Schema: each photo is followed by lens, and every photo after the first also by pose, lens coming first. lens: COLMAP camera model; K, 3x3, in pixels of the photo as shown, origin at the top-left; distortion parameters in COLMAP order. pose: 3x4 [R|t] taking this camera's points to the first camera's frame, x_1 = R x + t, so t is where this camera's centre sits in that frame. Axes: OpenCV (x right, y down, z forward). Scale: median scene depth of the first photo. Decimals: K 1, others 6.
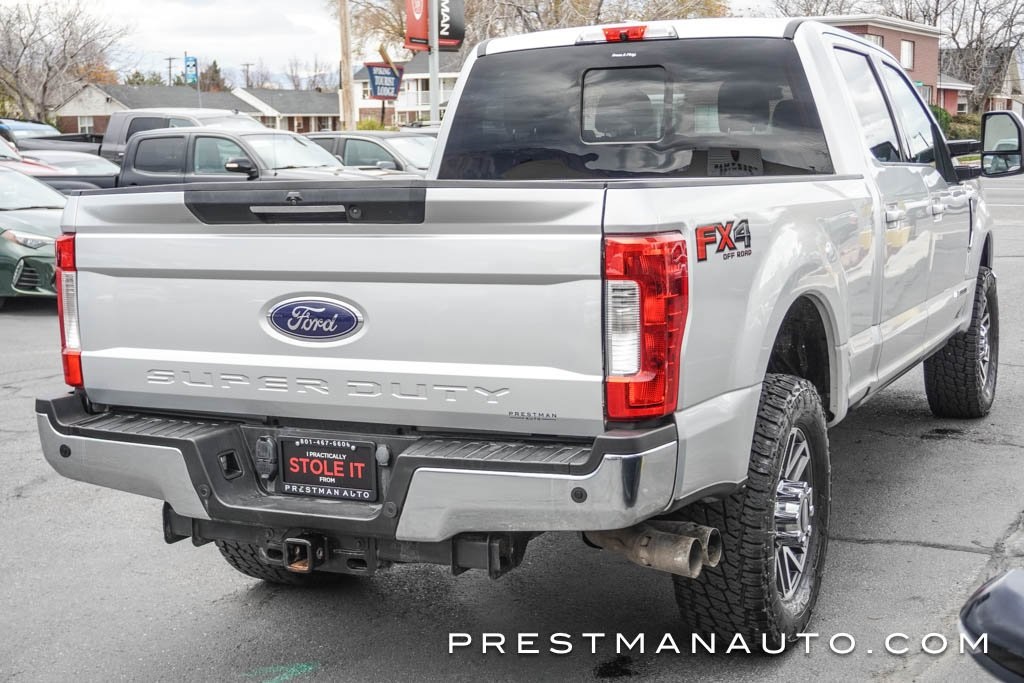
lens RADIAL K [[1431.9, 0, 512.0], [0, 1431.9, 341.5], [0, 0, 1]] dist [0.012123, 0.022195]
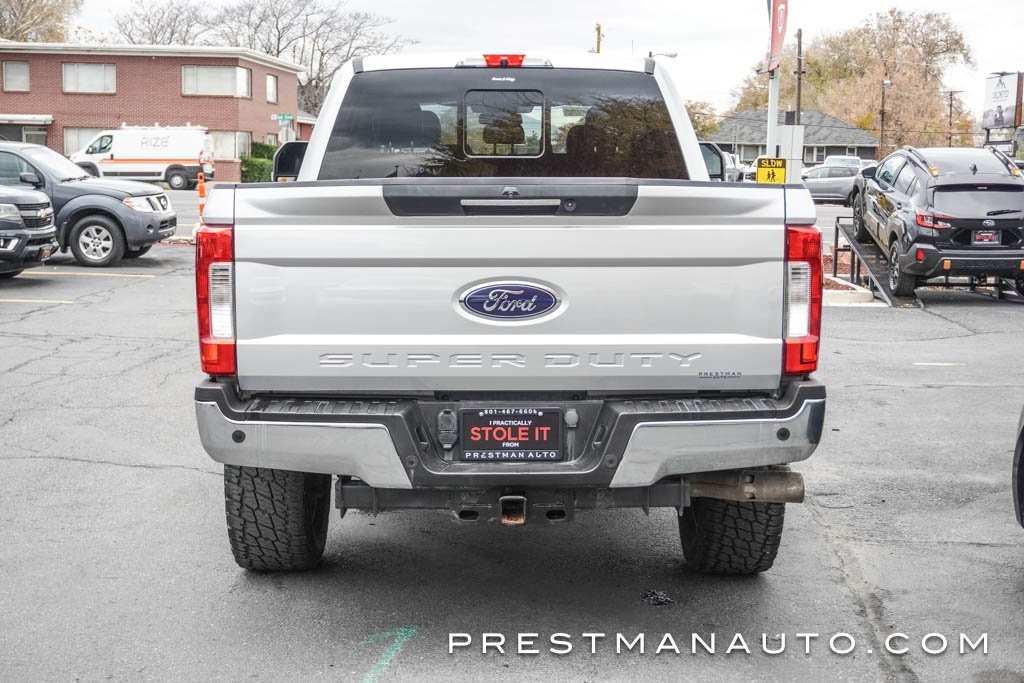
lens RADIAL K [[1424.2, 0, 506.3], [0, 1424.2, 339.4], [0, 0, 1]] dist [0.013203, 0.078979]
pose [[0.894745, -0.026308, 0.445801, -0.630182], [0.035706, 0.999282, -0.012694, 0.028324], [-0.445147, 0.027276, 0.895042, 0.000245]]
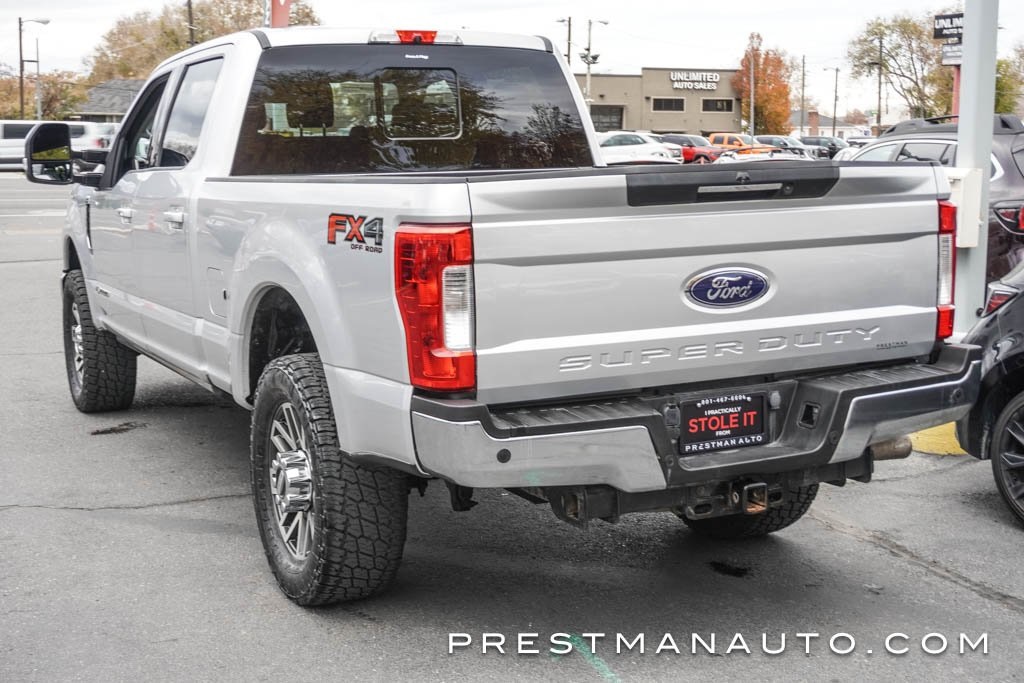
lens RADIAL K [[1424.2, 0, 506.3], [0, 1424.2, 339.4], [0, 0, 1]] dist [0.013203, 0.078979]
pose [[0.608385, -0.098350, 0.787525, -1.098301], [0.107733, 0.993341, 0.040826, -0.038800], [-0.786296, 0.060004, 0.614929, 0.450801]]
